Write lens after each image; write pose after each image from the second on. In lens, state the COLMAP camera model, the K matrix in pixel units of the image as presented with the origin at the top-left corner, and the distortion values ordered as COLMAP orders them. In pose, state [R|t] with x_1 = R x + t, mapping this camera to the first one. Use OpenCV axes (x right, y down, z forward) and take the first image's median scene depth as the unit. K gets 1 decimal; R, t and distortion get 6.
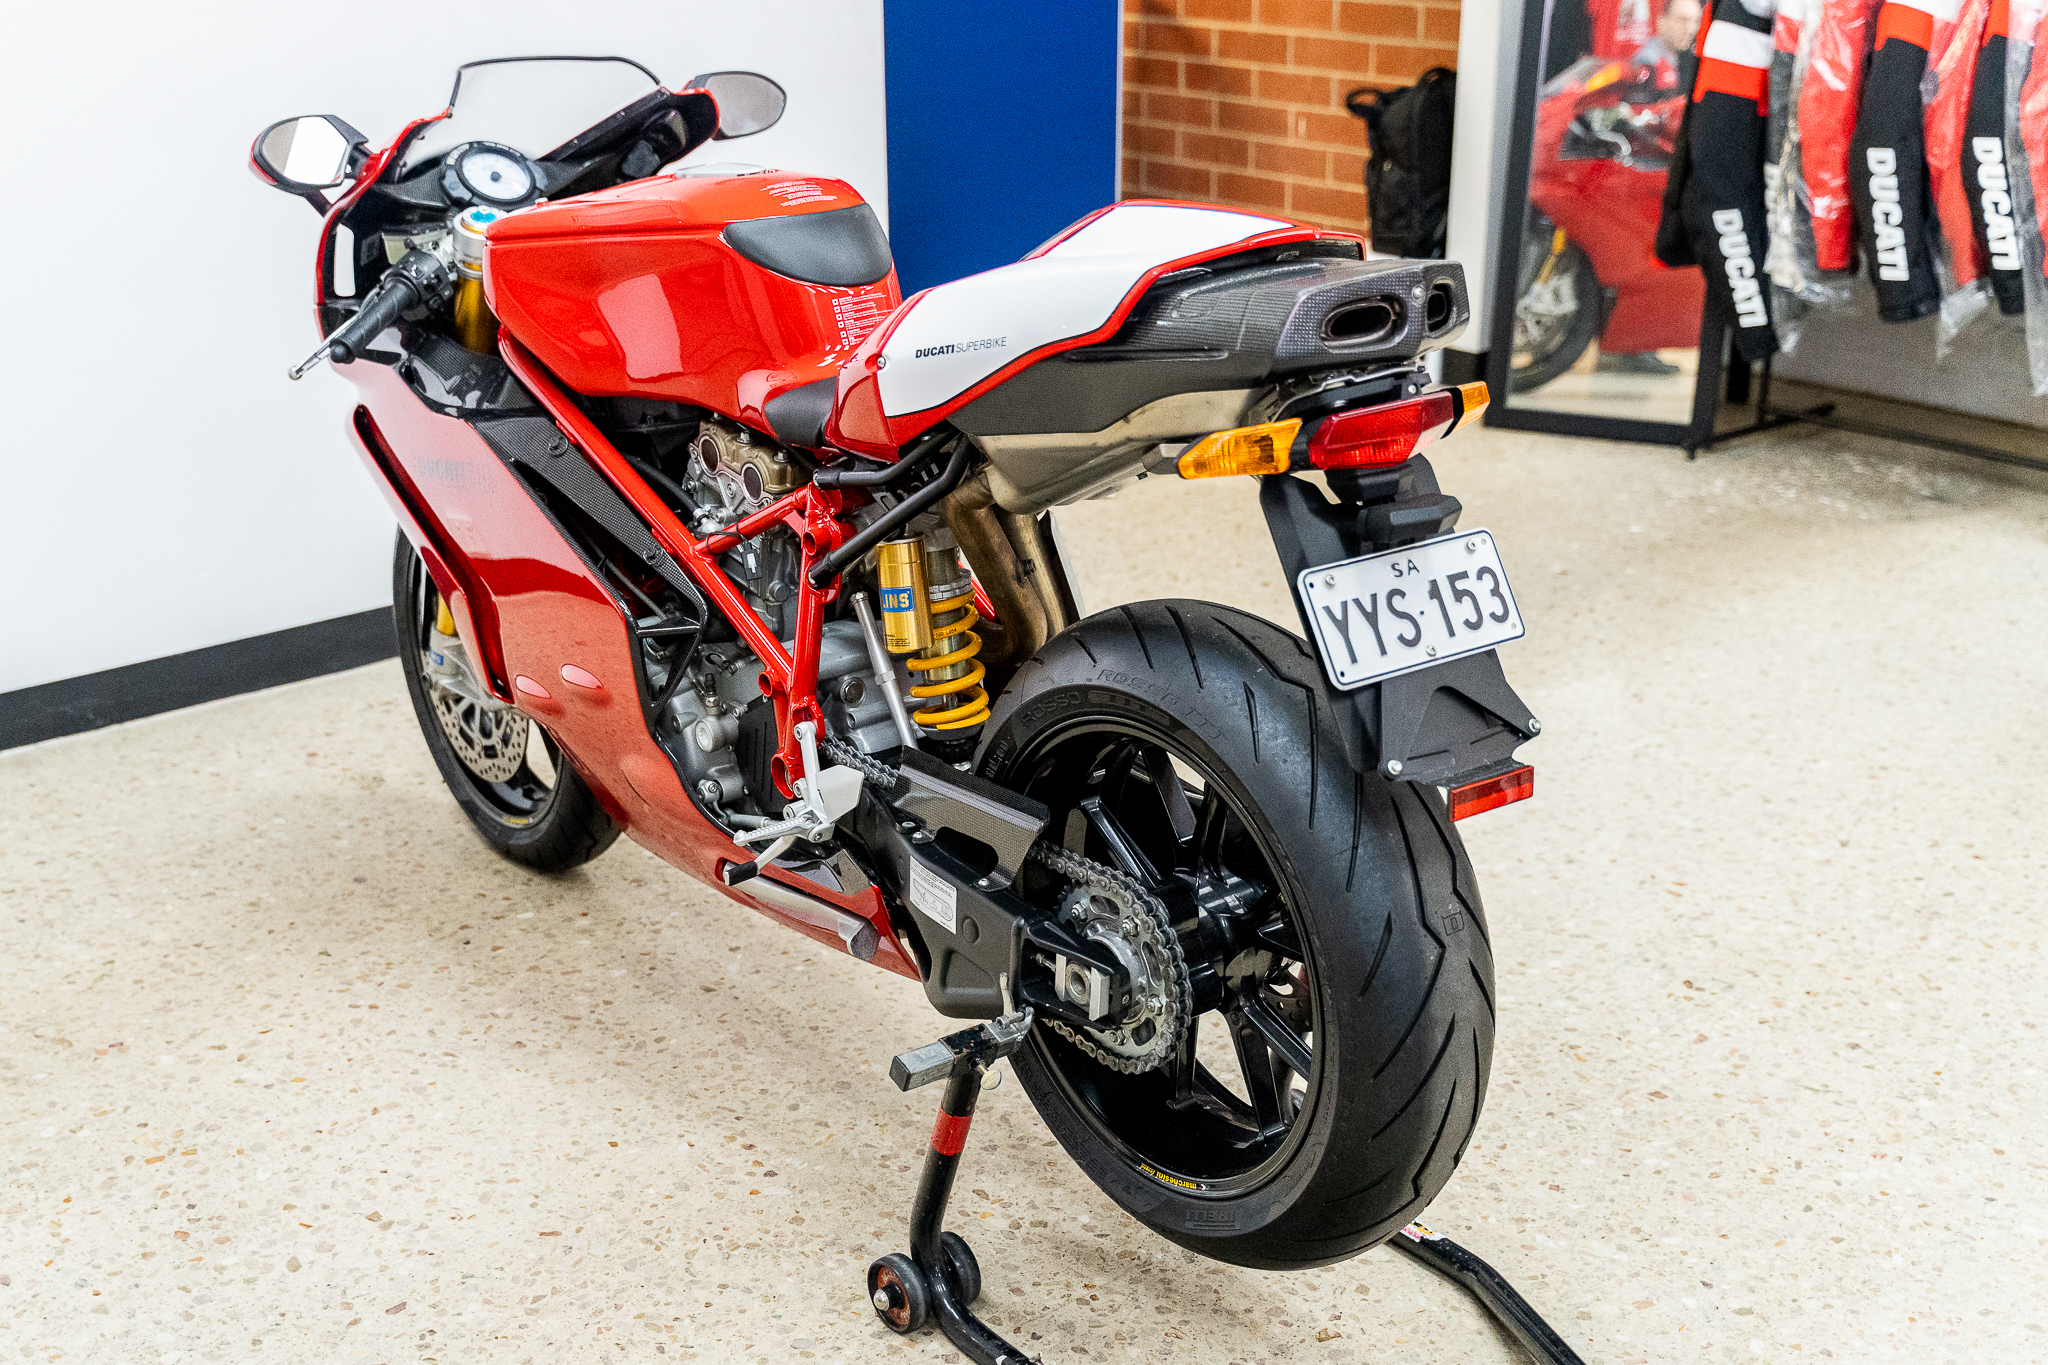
lens RADIAL K [[2164.6, 0, 1003.1], [0, 2164.6, 664.1], [0, 0, 1]] dist [0.015528, 0.000000]
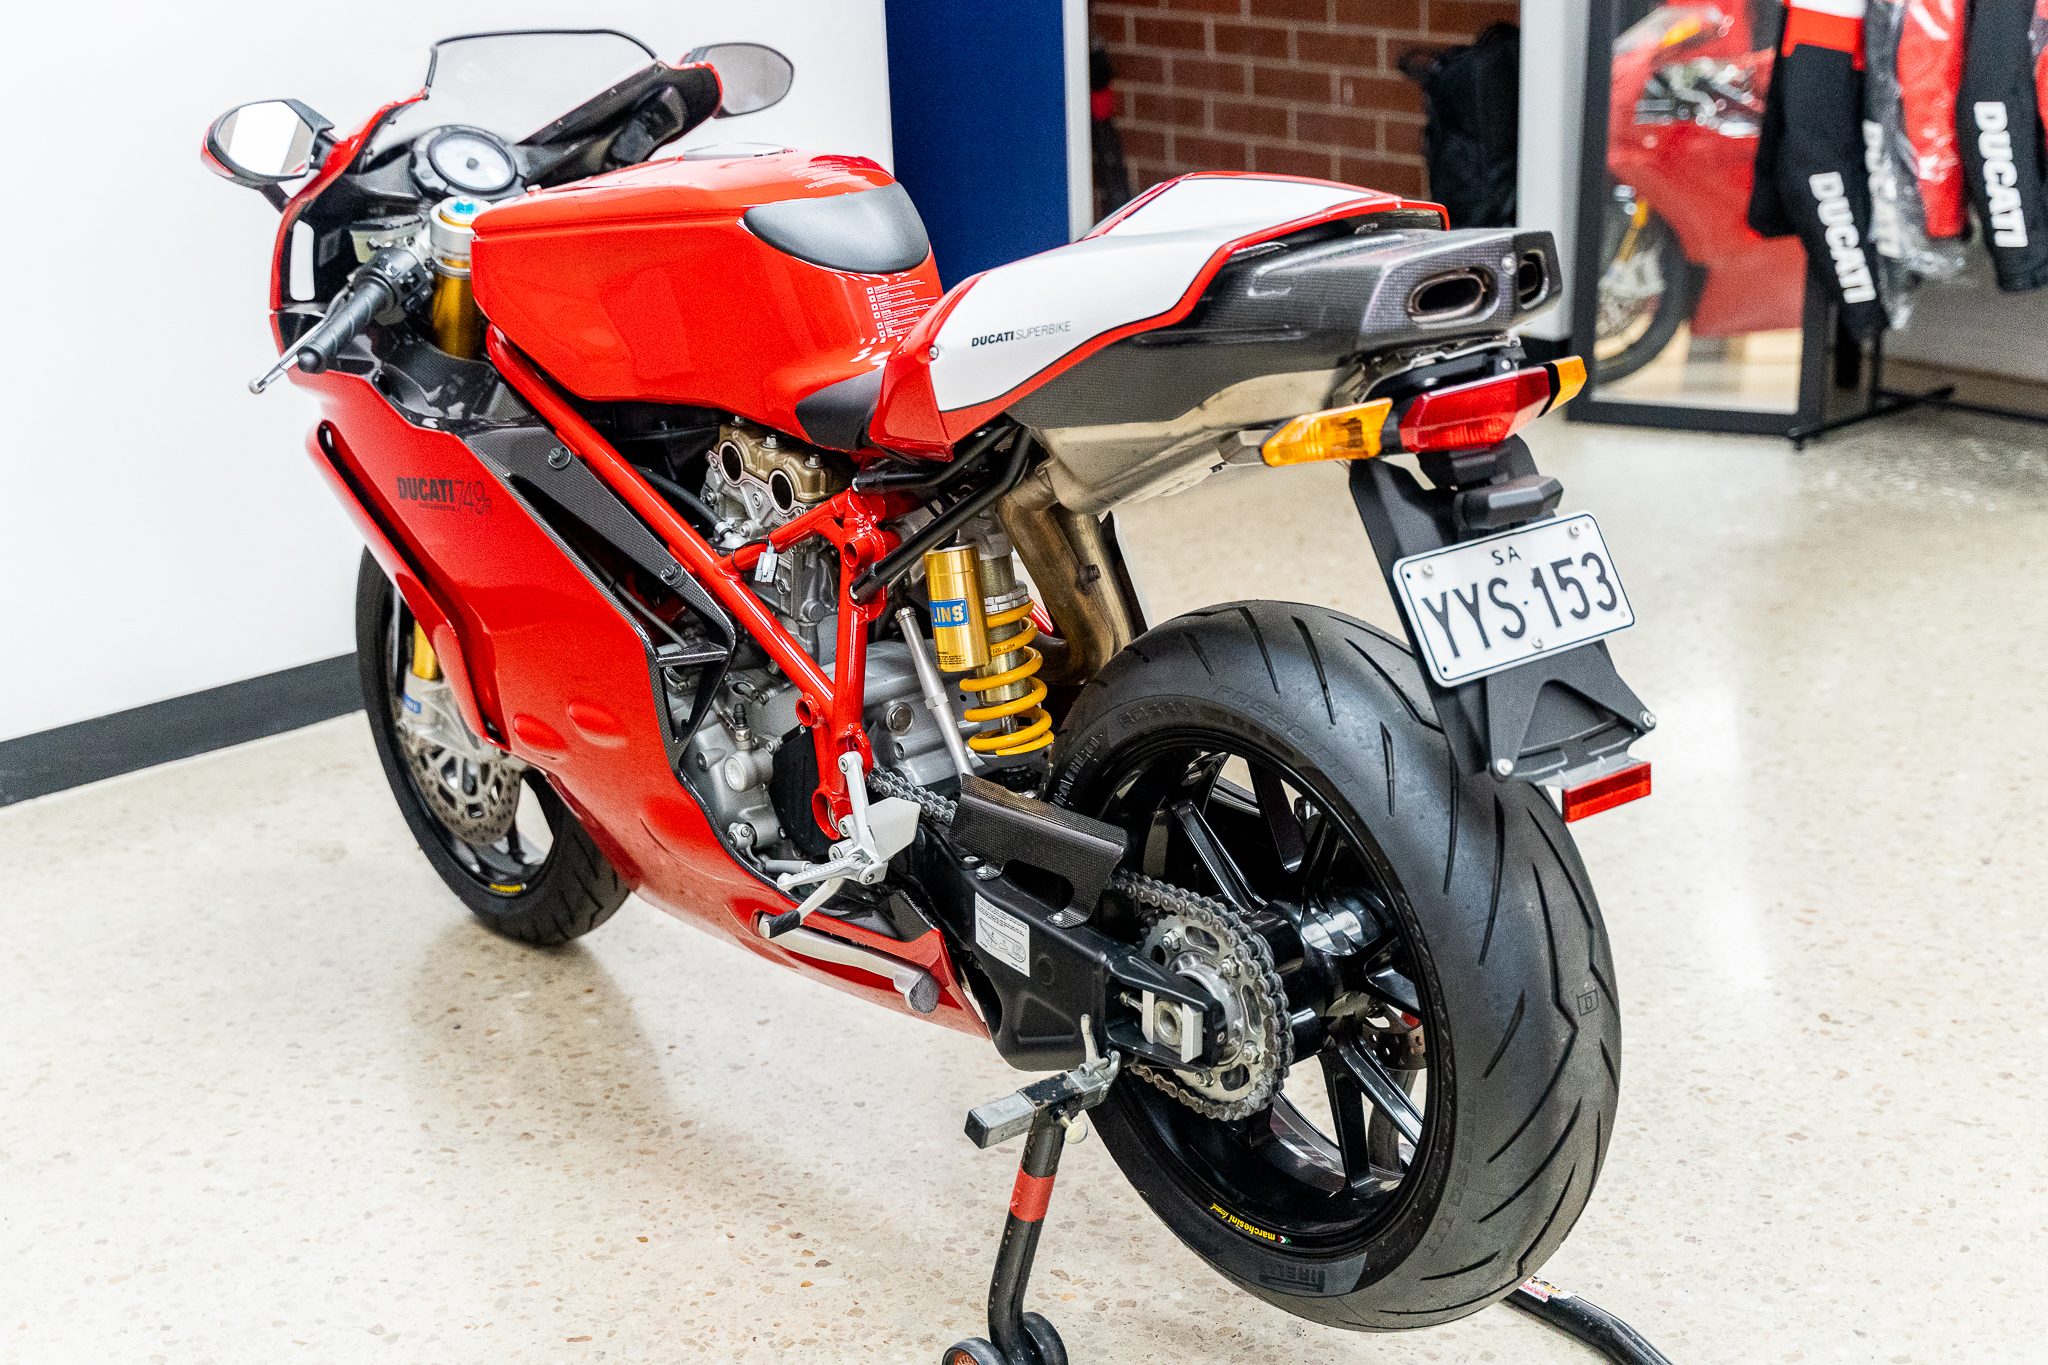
lens RADIAL K [[2996.3, 0, 1034.9], [0, 2996.3, 689.5], [0, 0, 1]] dist [0.027568, 0.000000]
pose [[0.997790, -0.031327, 0.058591, -0.083959], [0.034206, 0.998223, -0.048792, 0.061707], [-0.056959, 0.050688, 0.997089, -0.243912]]
